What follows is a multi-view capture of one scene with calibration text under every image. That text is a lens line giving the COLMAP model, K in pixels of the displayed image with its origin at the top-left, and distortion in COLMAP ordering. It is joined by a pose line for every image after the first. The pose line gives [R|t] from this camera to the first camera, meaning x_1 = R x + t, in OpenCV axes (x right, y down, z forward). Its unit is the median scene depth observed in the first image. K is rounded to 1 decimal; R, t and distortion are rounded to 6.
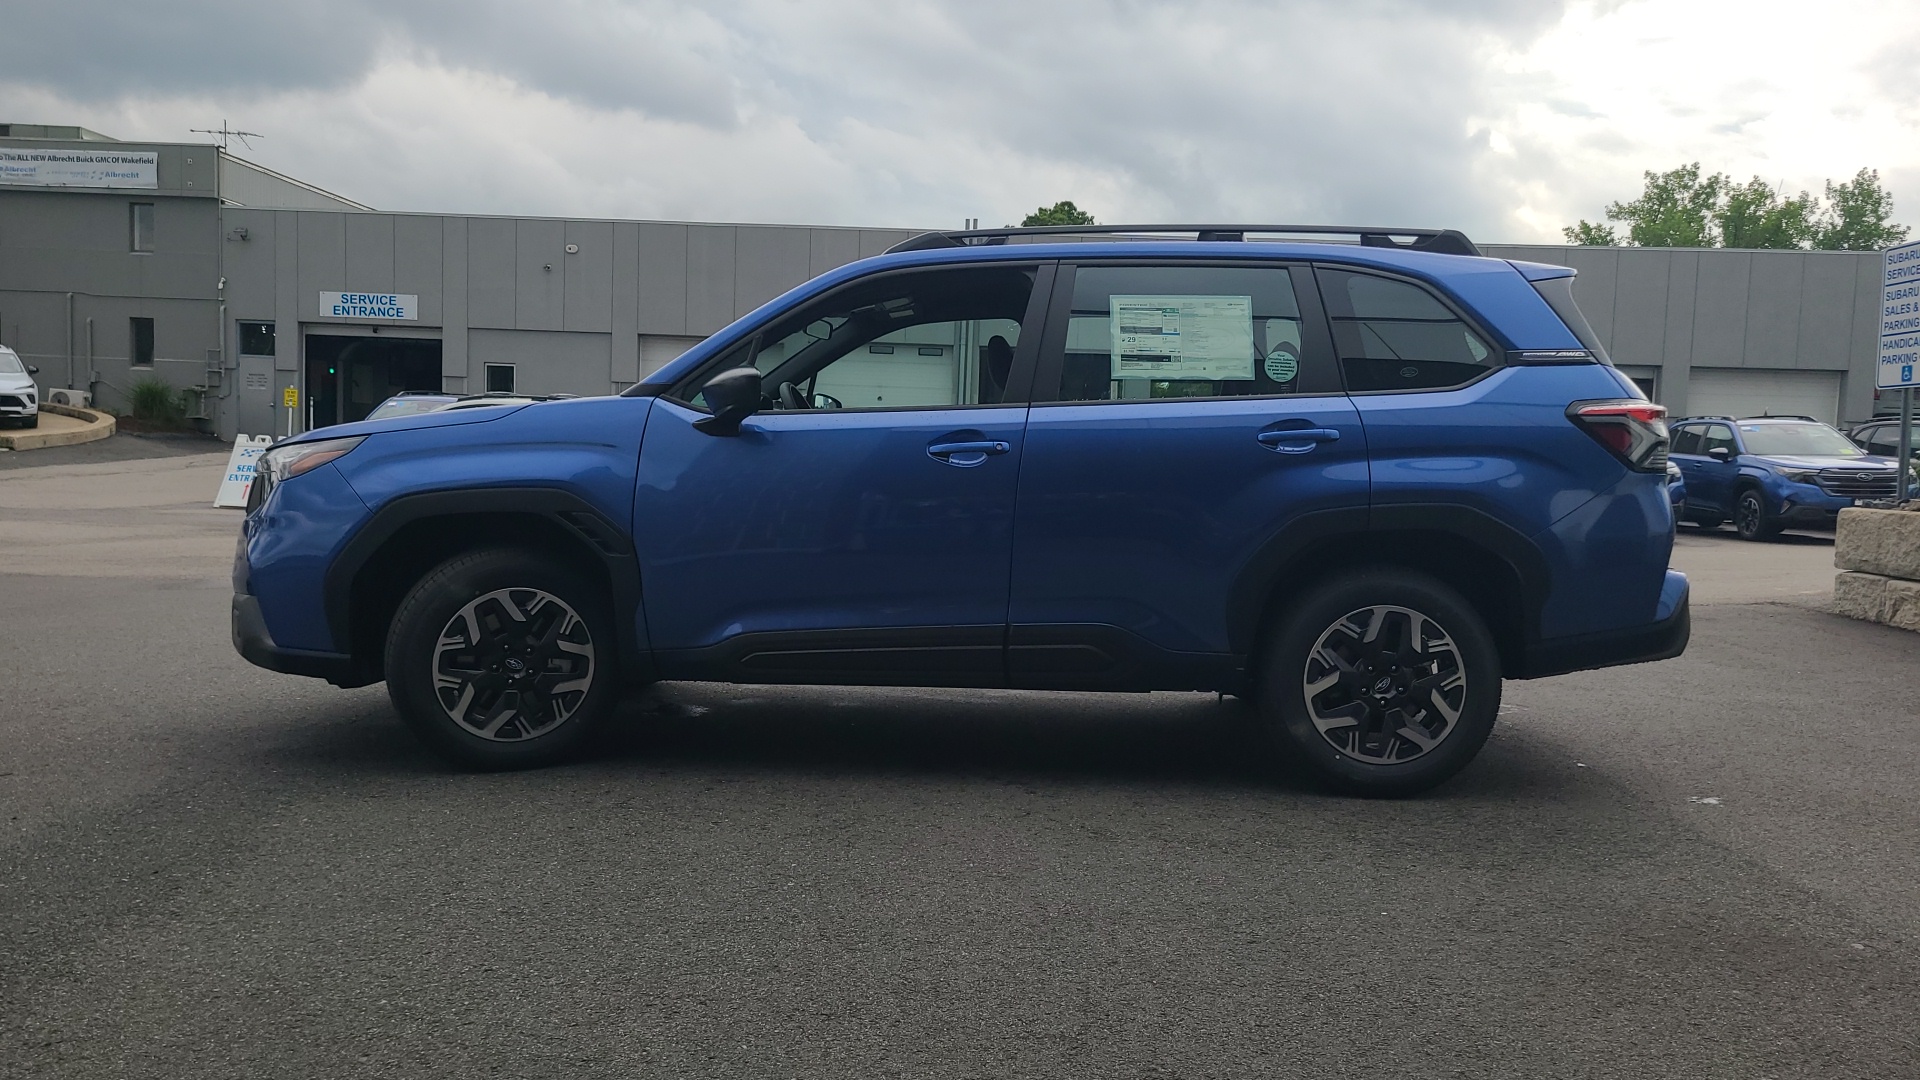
lens RADIAL K [[1455.9, 0, 960.0], [0, 1455.9, 540.0], [0, 0, 1]] dist [0.038387, -0.009442]
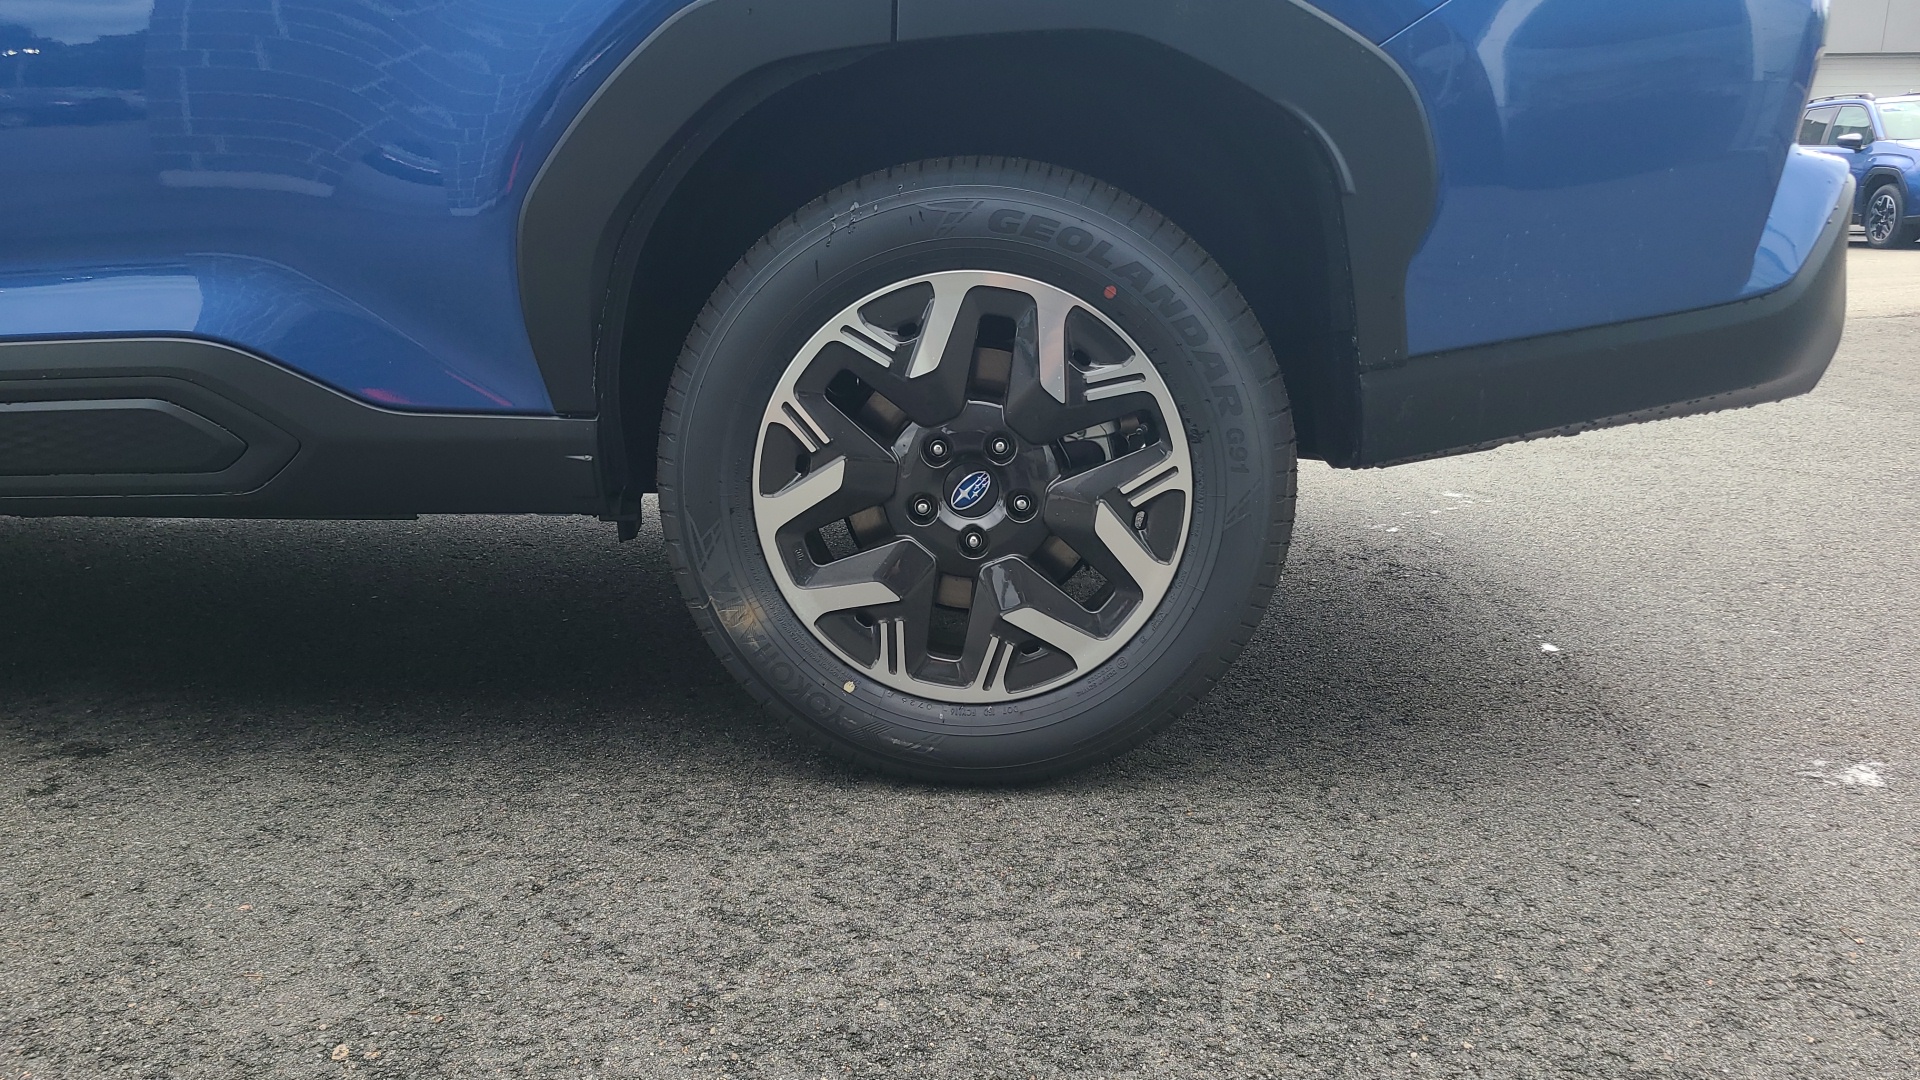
lens RADIAL K [[1455.9, 0, 960.0], [0, 1455.9, 540.0], [0, 0, 1]] dist [0.038387, -0.009442]
pose [[0.998463, -0.017133, -0.052706, 0.306895], [0.025614, 0.986008, 0.164718, 0.050803], [0.049146, -0.165815, 0.984932, 0.640095]]
